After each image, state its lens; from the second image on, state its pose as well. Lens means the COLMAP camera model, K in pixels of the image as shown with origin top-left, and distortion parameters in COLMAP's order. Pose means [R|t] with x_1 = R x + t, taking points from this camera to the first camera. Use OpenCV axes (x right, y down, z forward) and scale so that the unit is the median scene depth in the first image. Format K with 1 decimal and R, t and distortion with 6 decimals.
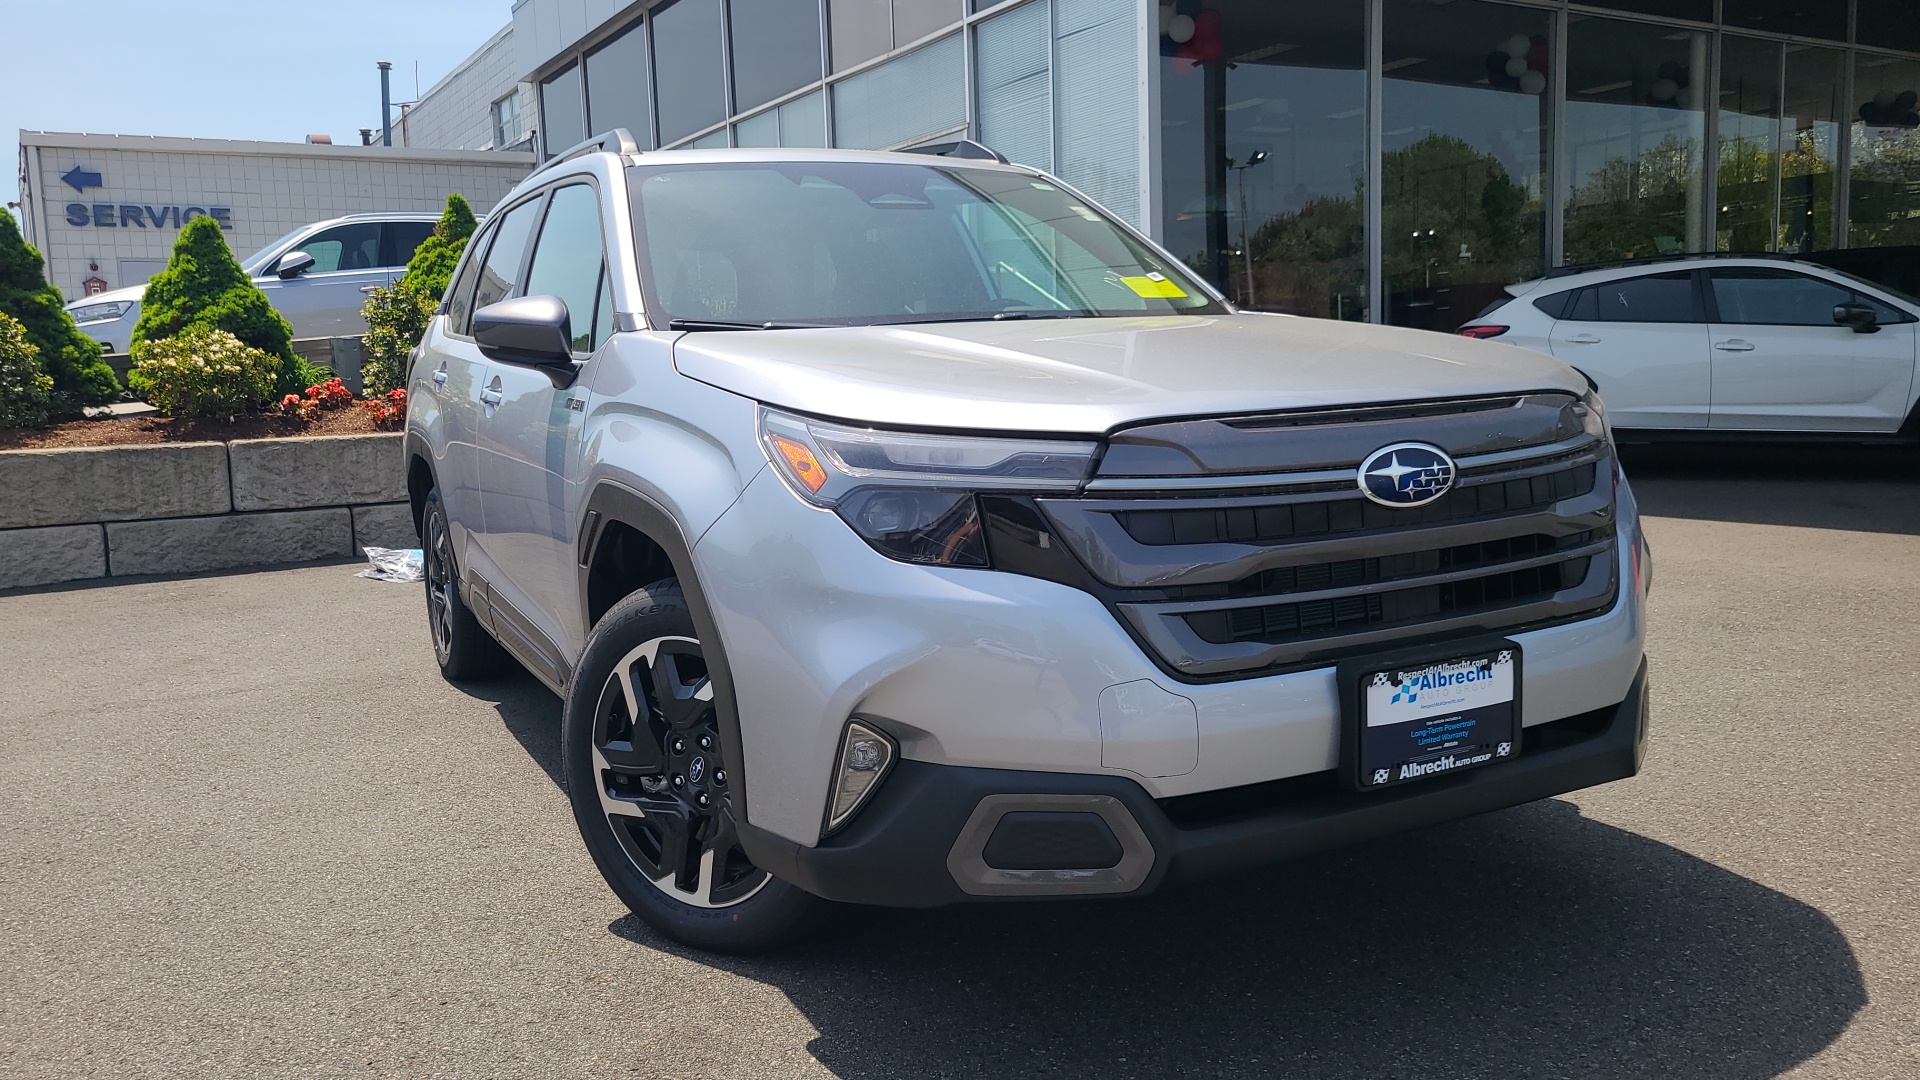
lens RADIAL K [[1474.3, 0, 943.7], [0, 1474.3, 562.3], [0, 0, 1]] dist [0.064918, -0.058061]
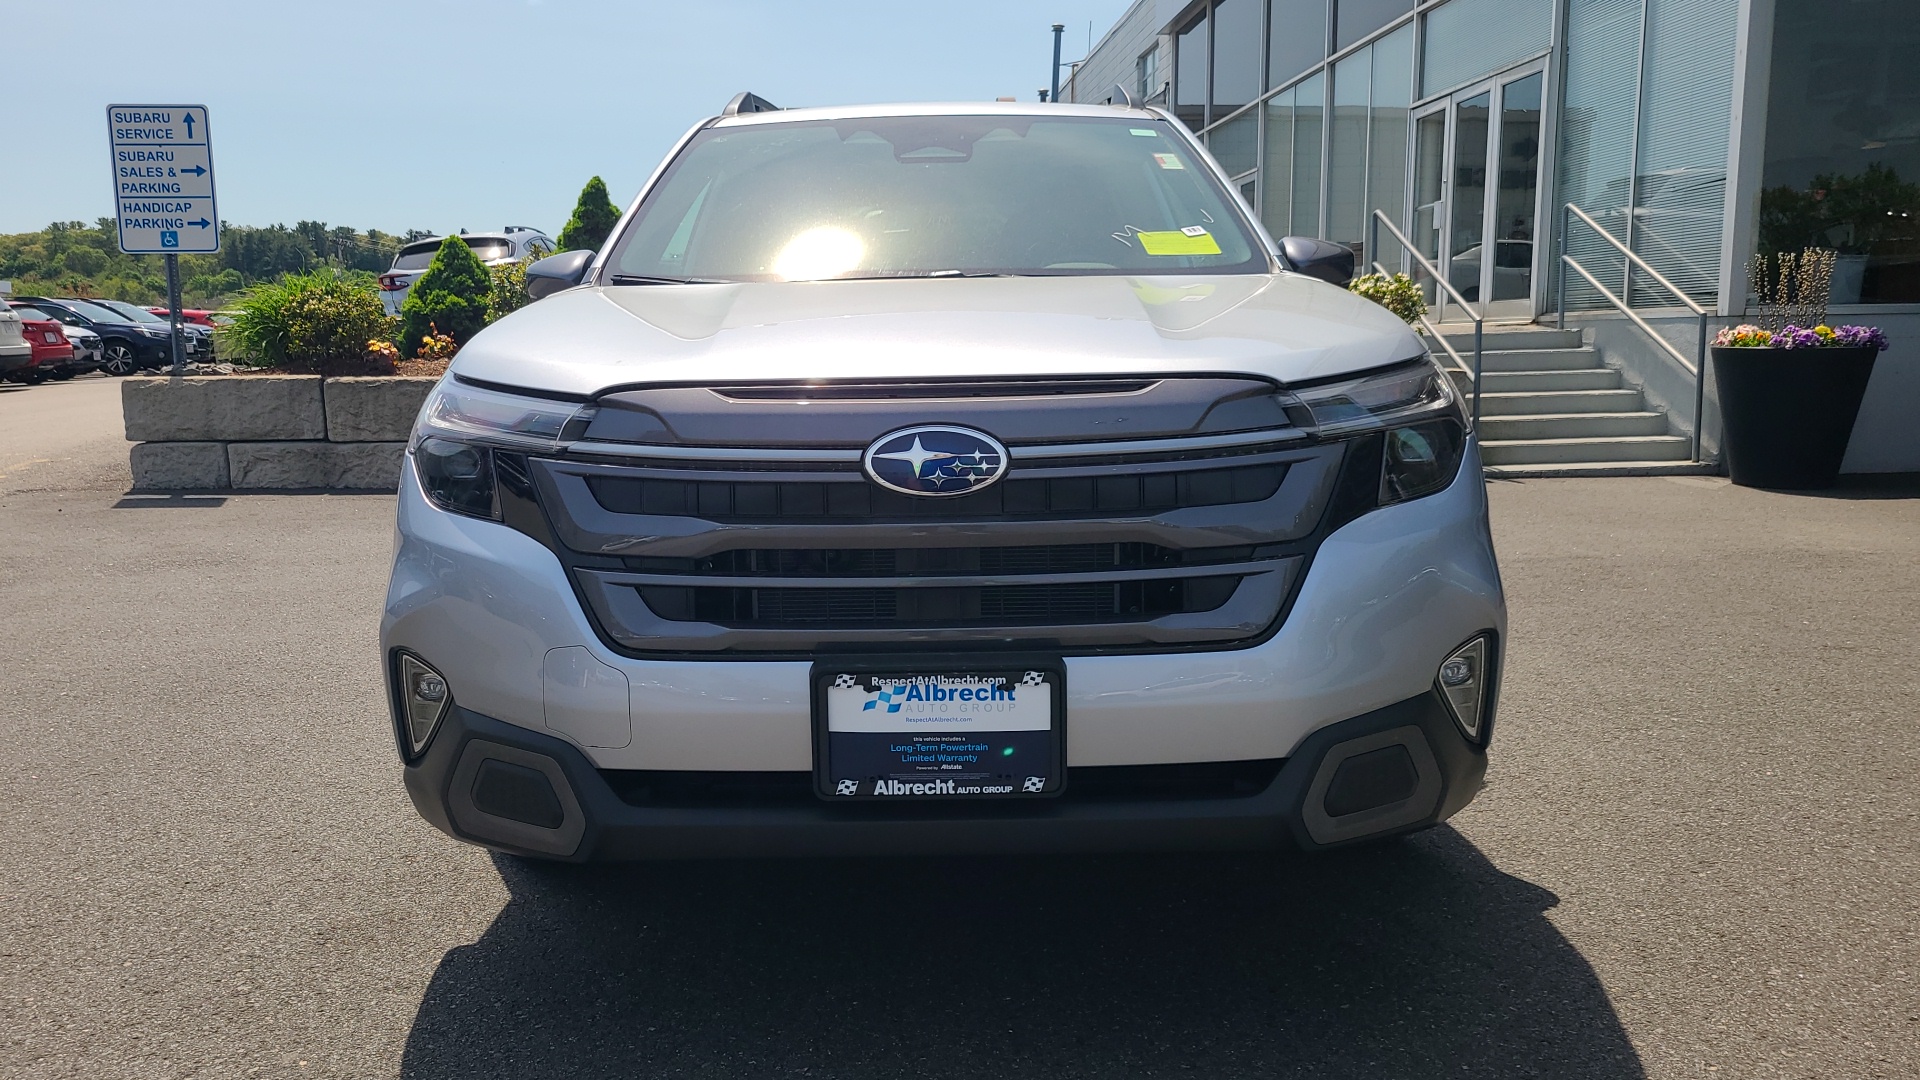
lens RADIAL K [[1474.3, 0, 913.7], [0, 1474.3, 550.3], [0, 0, 1]] dist [0.064918, -0.058061]
pose [[0.878630, 0.097411, -0.467461, 0.714692], [-0.085331, 0.995243, 0.047005, -0.045563], [0.469817, -0.001411, 0.882763, 0.208630]]
